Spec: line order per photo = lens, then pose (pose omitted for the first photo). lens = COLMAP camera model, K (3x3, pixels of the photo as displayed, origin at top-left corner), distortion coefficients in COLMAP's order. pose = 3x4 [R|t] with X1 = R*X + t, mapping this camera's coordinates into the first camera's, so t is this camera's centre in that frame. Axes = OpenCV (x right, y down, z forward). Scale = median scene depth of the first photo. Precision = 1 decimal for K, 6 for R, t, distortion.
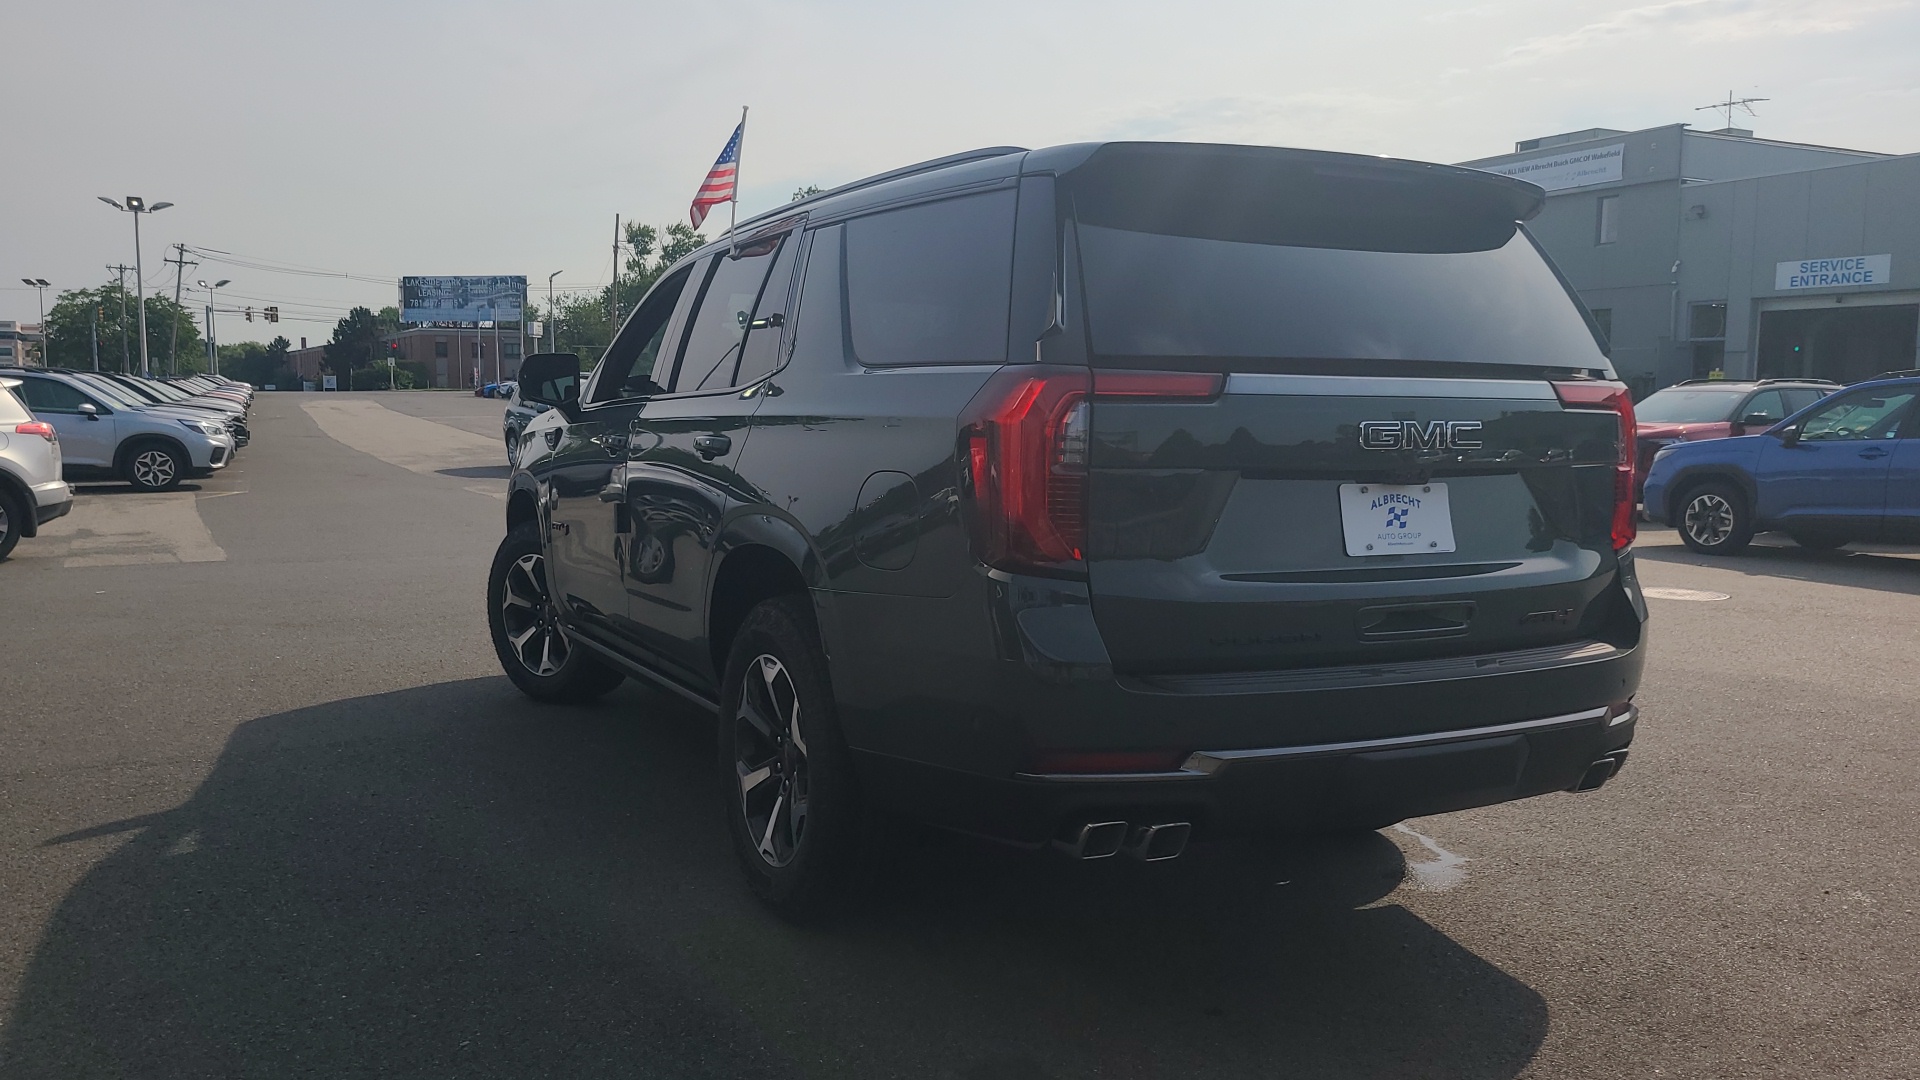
lens RADIAL K [[1442.7, 0, 929.3], [0, 1442.7, 557.5], [0, 0, 1]] dist [0.047290, -0.035430]
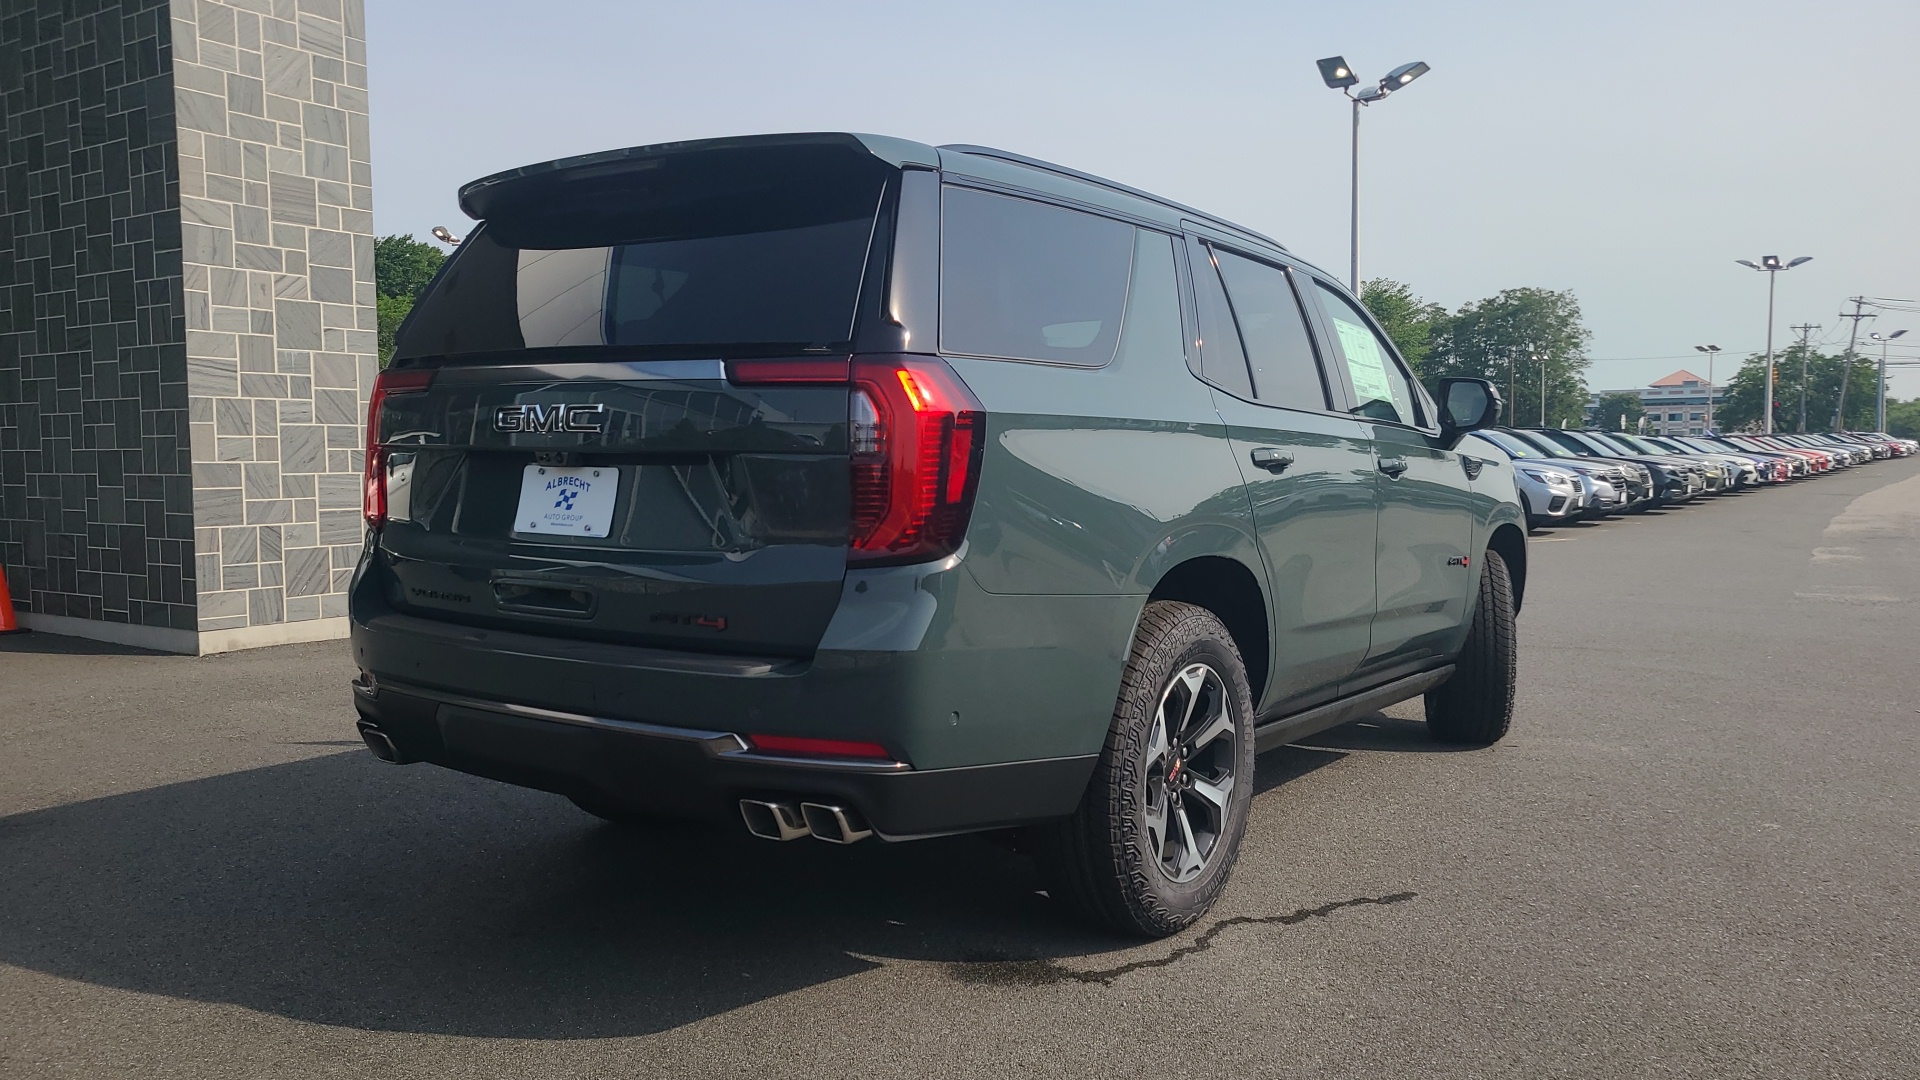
lens RADIAL K [[1442.7, 0, 926.2], [0, 1442.7, 554.6], [0, 0, 1]] dist [0.047290, -0.035430]
pose [[0.471073, 0.055571, -0.880342, 0.676837], [-0.095150, 0.995392, 0.011919, -0.012544], [0.876948, 0.078150, 0.474189, 0.367631]]
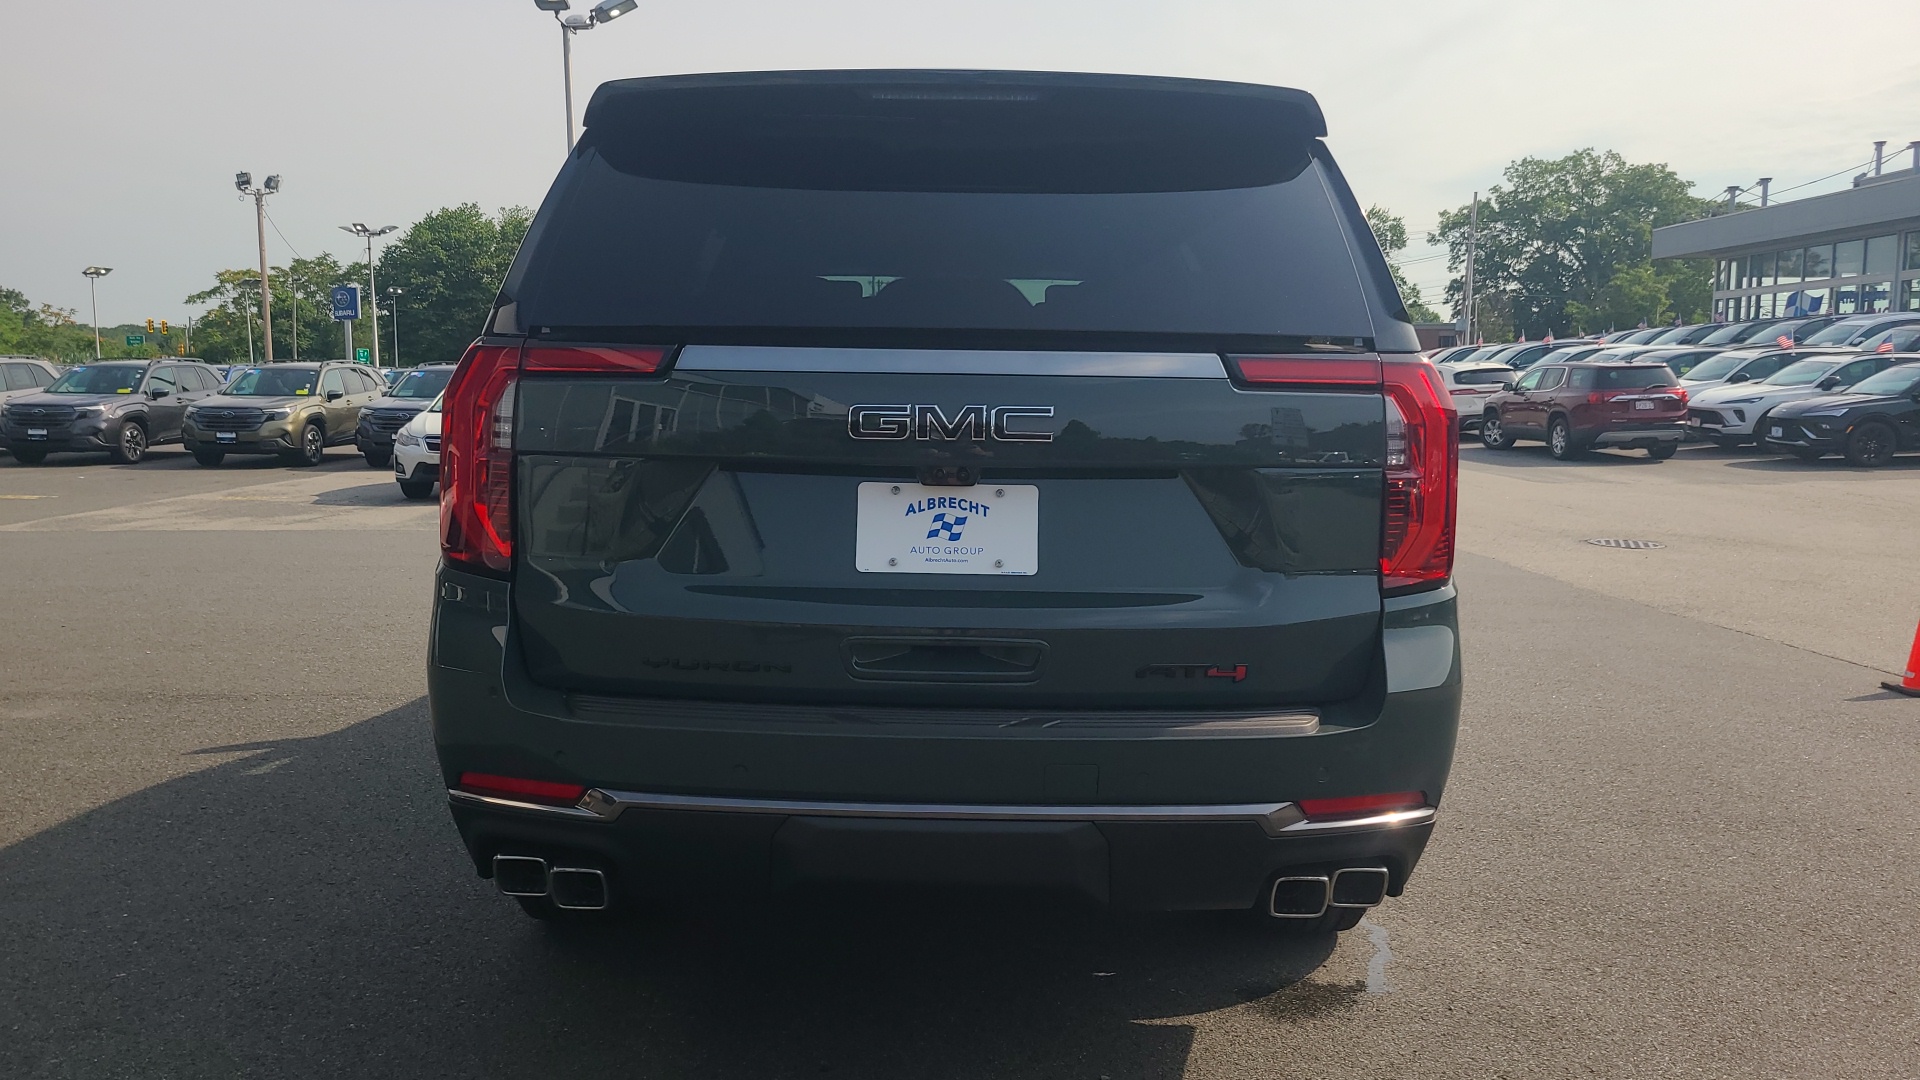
lens RADIAL K [[1442.7, 0, 962.8], [0, 1442.7, 538.3], [0, 0, 1]] dist [0.047290, -0.035430]
pose [[0.886073, 0.047083, -0.461148, 0.345697], [-0.050696, 0.998704, 0.004558, -0.012720], [0.460765, 0.019339, 0.887311, 0.152207]]
